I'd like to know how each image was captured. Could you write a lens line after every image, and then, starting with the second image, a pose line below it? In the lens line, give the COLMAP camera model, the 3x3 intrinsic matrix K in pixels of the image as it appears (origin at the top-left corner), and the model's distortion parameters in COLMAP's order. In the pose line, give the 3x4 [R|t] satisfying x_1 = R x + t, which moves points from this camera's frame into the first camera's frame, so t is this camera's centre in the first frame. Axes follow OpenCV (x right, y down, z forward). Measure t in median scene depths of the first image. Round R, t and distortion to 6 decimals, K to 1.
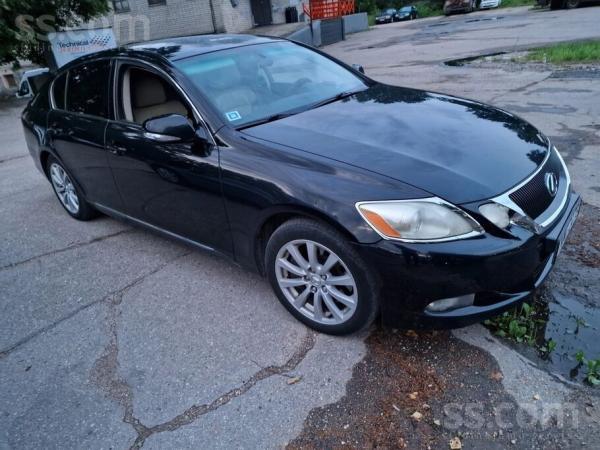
lens RADIAL K [[404.8, 0, 300.0], [0, 404.8, 225.0], [0, 0, 1]] dist [0.071803, -0.064846]
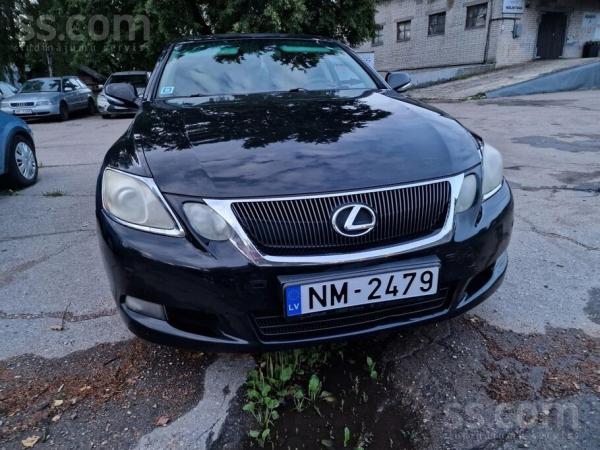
lens RADIAL K [[404.8, 0, 300.0], [0, 404.8, 225.0], [0, 0, 1]] dist [0.071803, -0.064846]
pose [[0.797612, 0.277270, -0.535664, 0.916348], [-0.311365, 0.949876, 0.028046, -0.082745], [0.516591, 0.144417, 0.843965, 0.382733]]
